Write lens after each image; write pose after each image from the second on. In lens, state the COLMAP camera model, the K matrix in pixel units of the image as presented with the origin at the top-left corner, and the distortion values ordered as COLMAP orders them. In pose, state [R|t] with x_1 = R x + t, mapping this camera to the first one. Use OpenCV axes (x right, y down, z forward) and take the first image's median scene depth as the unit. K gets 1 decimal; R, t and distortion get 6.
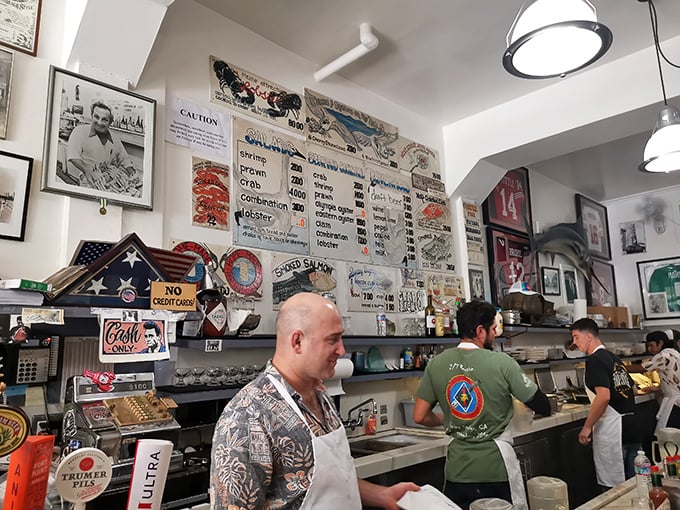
lens RADIAL K [[544.4, 0, 336.6], [0, 544.4, 251.0], [0, 0, 1]] dist [0.054828, -0.023705]
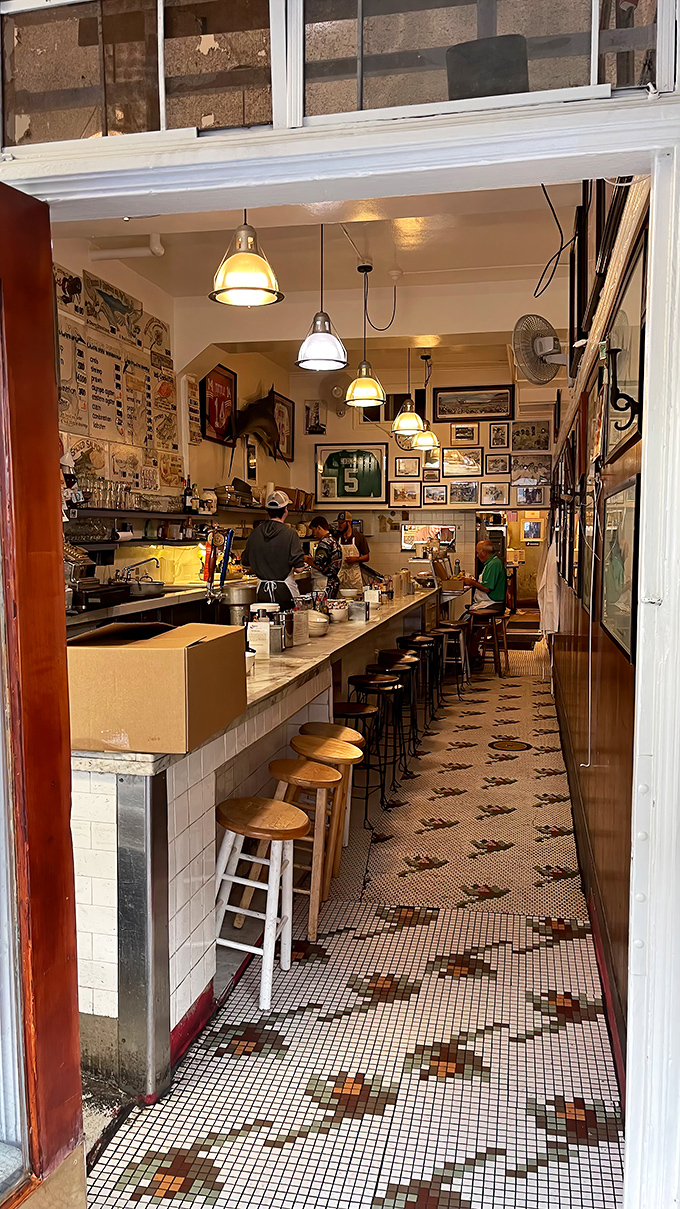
lens RADIAL K [[854.3, 0, 357.5], [0, 854.3, 610.0], [0, 0, 1]] dist [0.008898, 0.002799]
pose [[0.834631, -0.006379, 0.550772, -0.511553], [-0.144068, 0.962595, 0.229468, -0.120300], [-0.531634, -0.270869, 0.802493, -0.742439]]
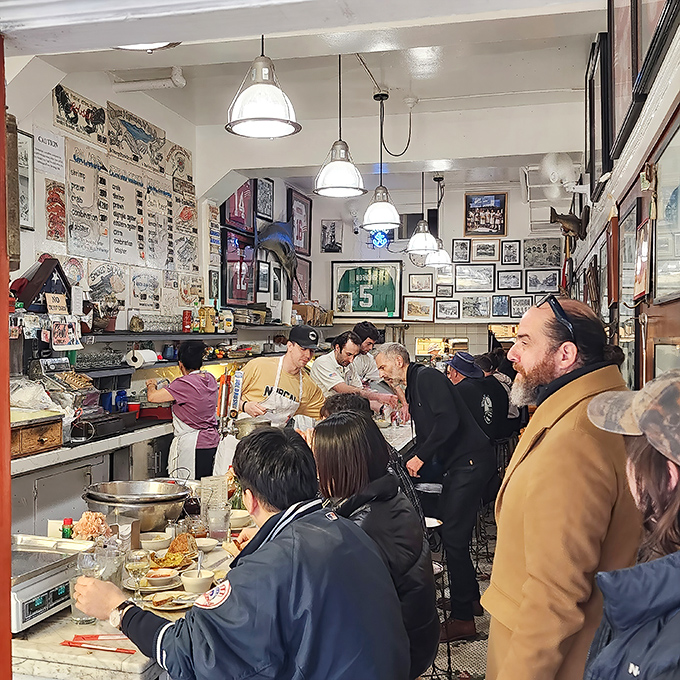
lens RADIAL K [[808.6, 0, 339.4], [0, 808.6, 343.4], [0, 0, 1]] dist [0.067682, 0.000000]
pose [[0.855298, 0.037788, 0.516756, -0.466701], [-0.135706, 0.978859, 0.153031, -0.136343], [-0.500049, -0.201014, 0.842345, -0.655056]]
